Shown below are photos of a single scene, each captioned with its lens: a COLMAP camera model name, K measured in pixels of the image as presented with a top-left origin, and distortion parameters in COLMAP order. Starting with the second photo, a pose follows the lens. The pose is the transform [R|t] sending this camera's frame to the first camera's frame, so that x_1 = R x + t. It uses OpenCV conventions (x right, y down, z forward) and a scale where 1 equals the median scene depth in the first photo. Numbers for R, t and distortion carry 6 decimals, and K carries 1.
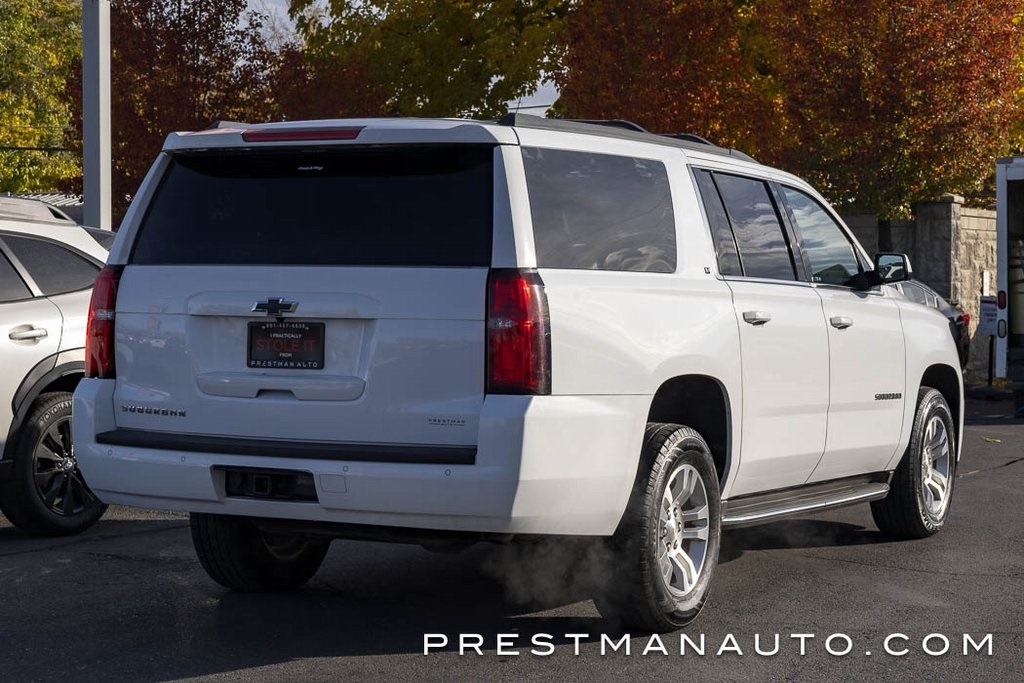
lens RADIAL K [[2067.1, 0, 512.0], [0, 2067.1, 341.5], [0, 0, 1]] dist [0.002268, 0.108048]
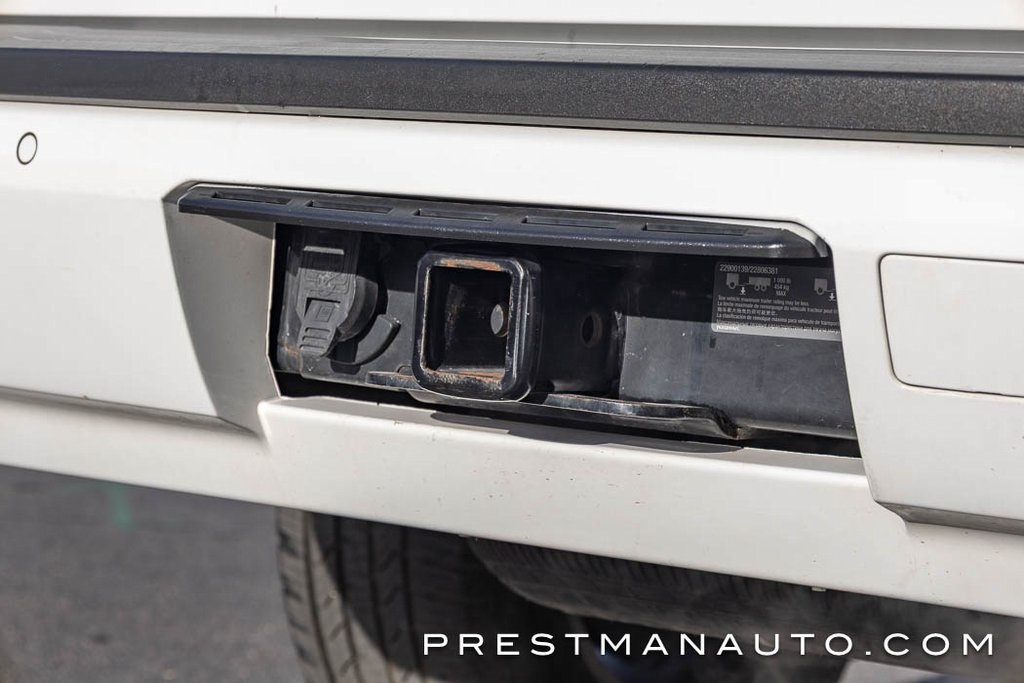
lens RADIAL K [[3037.8, 0, 512.0], [0, 3037.8, 341.5], [0, 0, 1]] dist [-0.010281, -0.042360]
pose [[0.976595, 0.058920, -0.206860, -0.073539], [-0.054167, 0.998123, 0.028570, 0.063590], [0.208155, -0.016696, 0.977953, 0.784802]]
